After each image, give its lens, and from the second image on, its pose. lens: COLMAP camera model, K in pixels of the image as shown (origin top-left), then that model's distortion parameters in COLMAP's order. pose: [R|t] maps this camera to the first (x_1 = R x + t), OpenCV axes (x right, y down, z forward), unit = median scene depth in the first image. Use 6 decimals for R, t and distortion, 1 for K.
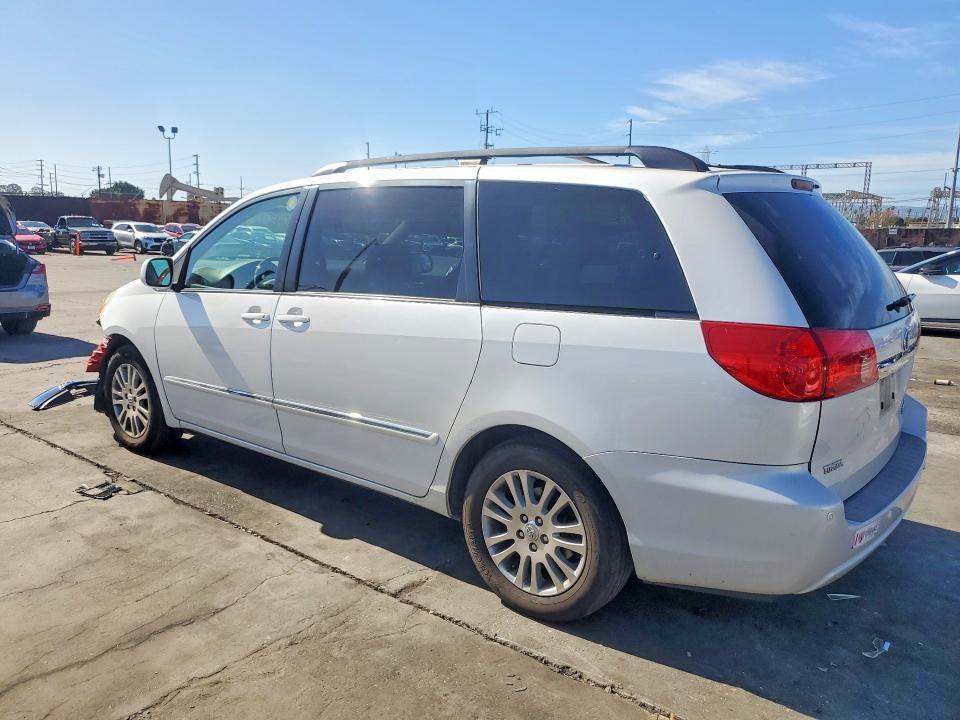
lens RADIAL K [[748.1, 0, 479.8], [0, 748.1, 361.2], [0, 0, 1]] dist [-0.001508, 0.006688]
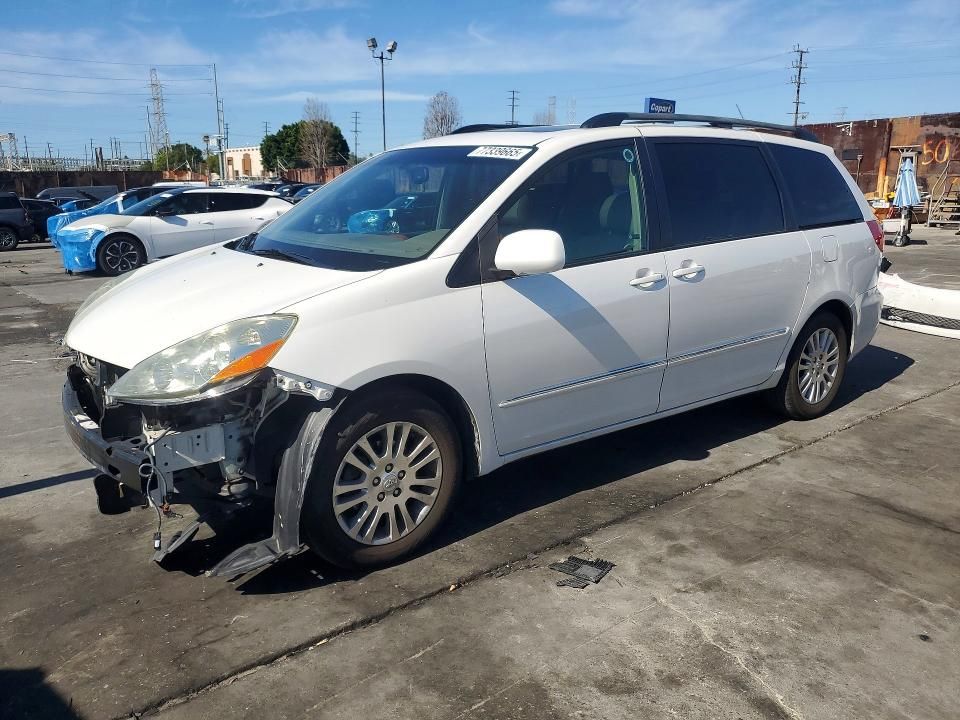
lens RADIAL K [[748.1, 0, 479.7], [0, 748.1, 358.8], [0, 0, 1]] dist [-0.001508, 0.006688]
pose [[0.240926, -0.261667, 0.934604, -1.251047], [0.159417, 0.960560, 0.227839, -0.211899], [-0.957361, 0.094100, 0.273138, 0.969584]]
